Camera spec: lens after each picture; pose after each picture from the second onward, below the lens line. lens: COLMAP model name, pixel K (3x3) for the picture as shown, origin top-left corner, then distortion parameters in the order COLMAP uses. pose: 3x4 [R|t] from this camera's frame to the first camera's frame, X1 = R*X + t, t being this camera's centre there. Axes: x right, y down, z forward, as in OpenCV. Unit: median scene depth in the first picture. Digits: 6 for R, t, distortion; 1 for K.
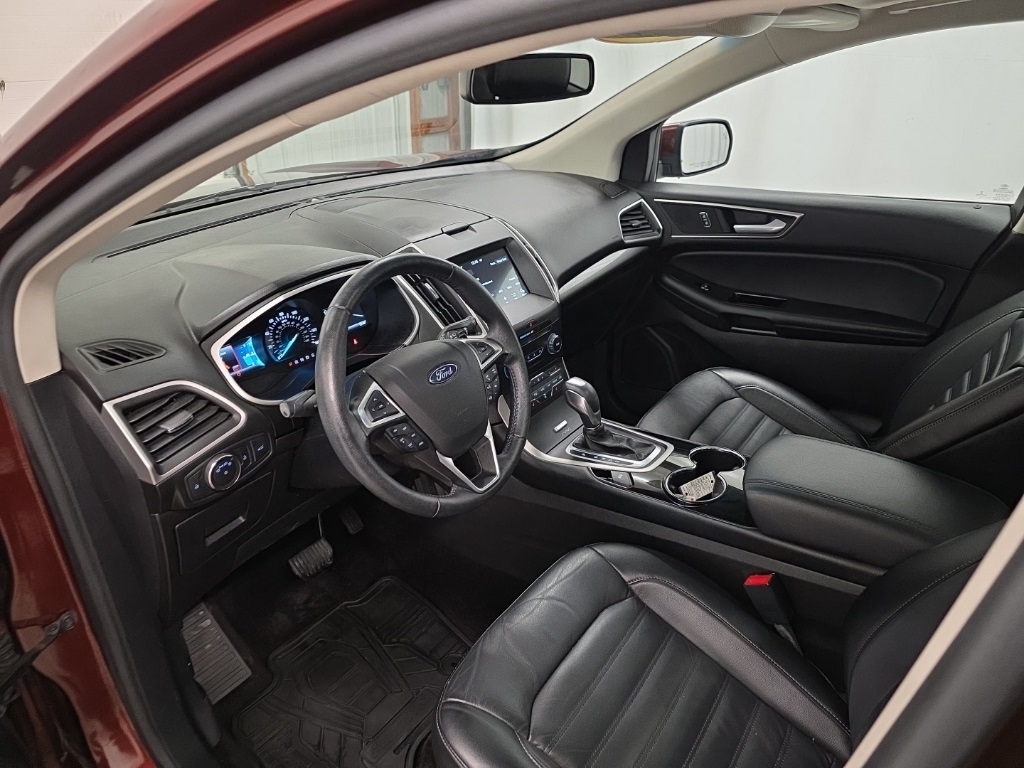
lens RADIAL K [[690.4, 0, 503.9], [0, 690.4, 385.9], [0, 0, 1]] dist [0.020339, -0.003601]
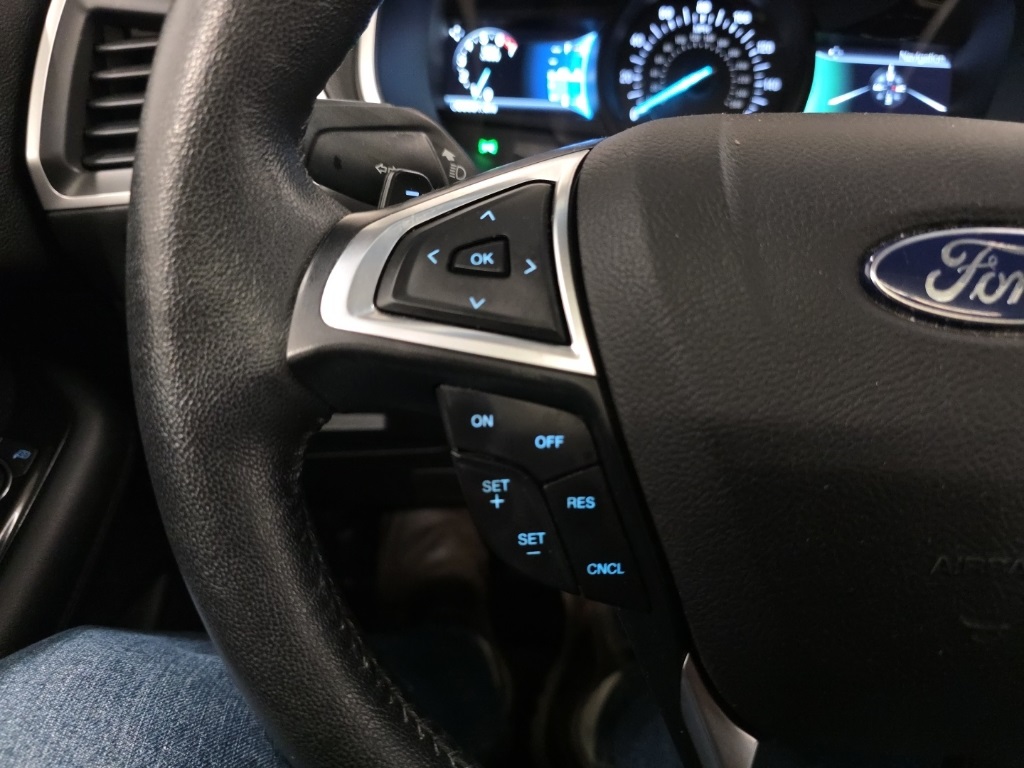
lens RADIAL K [[683.3, 0, 585.1], [0, 683.3, 383.5], [0, 0, 1]] dist [0.015799, -0.000734]
pose [[0.596774, 0.479759, -0.643190, -0.028500], [-0.415003, 0.870580, 0.264316, 0.000045], [0.686756, 0.109189, 0.718641, 0.707610]]
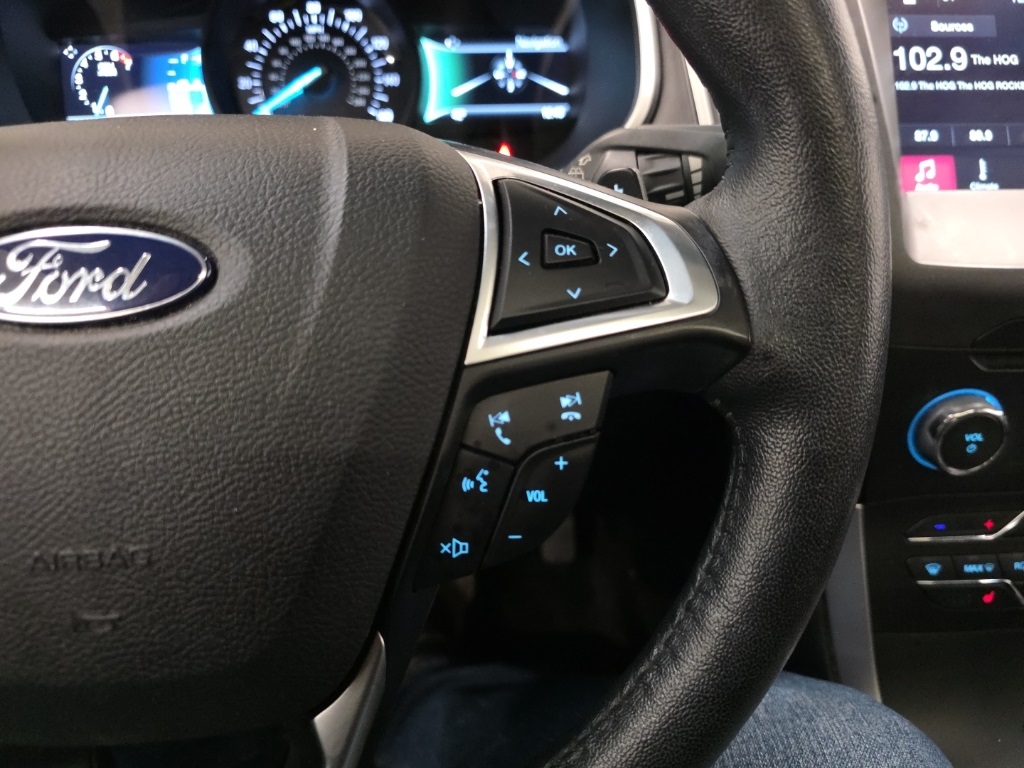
lens RADIAL K [[685.7, 0, 512.0], [0, 685.7, 384.0], [0, 0, 1]] dist [0.034286, -0.021817]
pose [[0.634599, 0.433422, -0.639867, 0.067685], [-0.344352, 0.899787, 0.267965, -0.057798], [0.691886, 0.050289, 0.720254, 0.807196]]
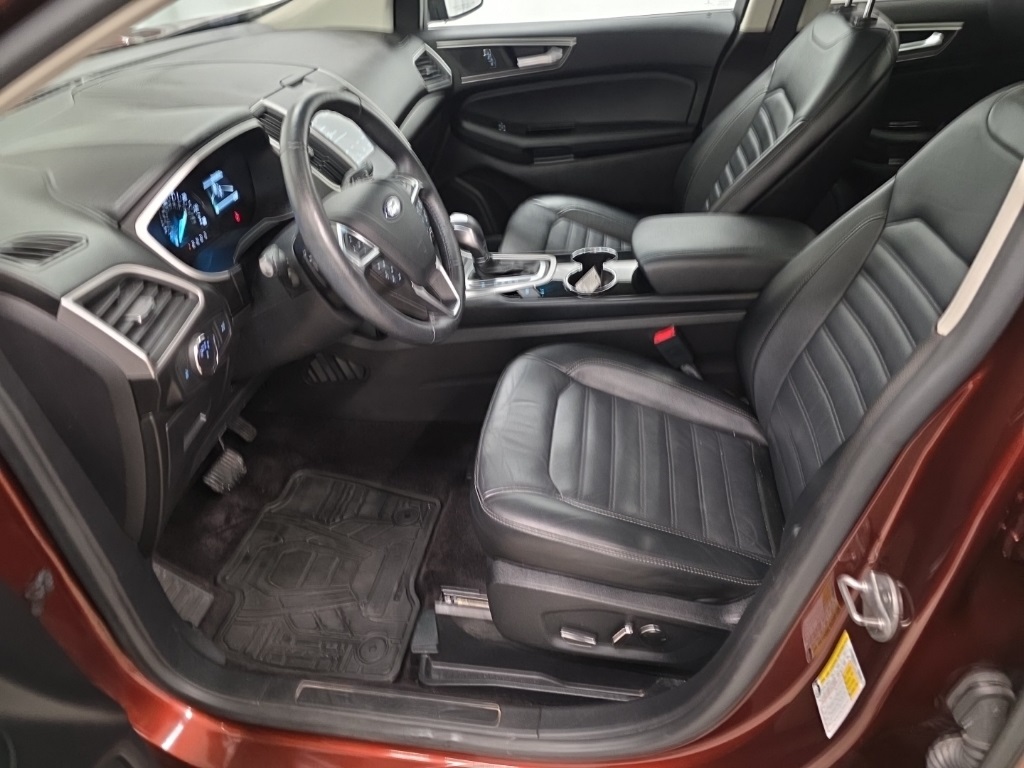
lens RADIAL K [[685.7, 0, 512.0], [0, 685.7, 384.0], [0, 0, 1]] dist [0.034286, -0.021817]
pose [[0.880318, -0.285627, 0.378758, -0.325590], [0.231861, 0.955619, 0.181750, 0.071596], [-0.413861, -0.072179, 0.907474, 0.002882]]
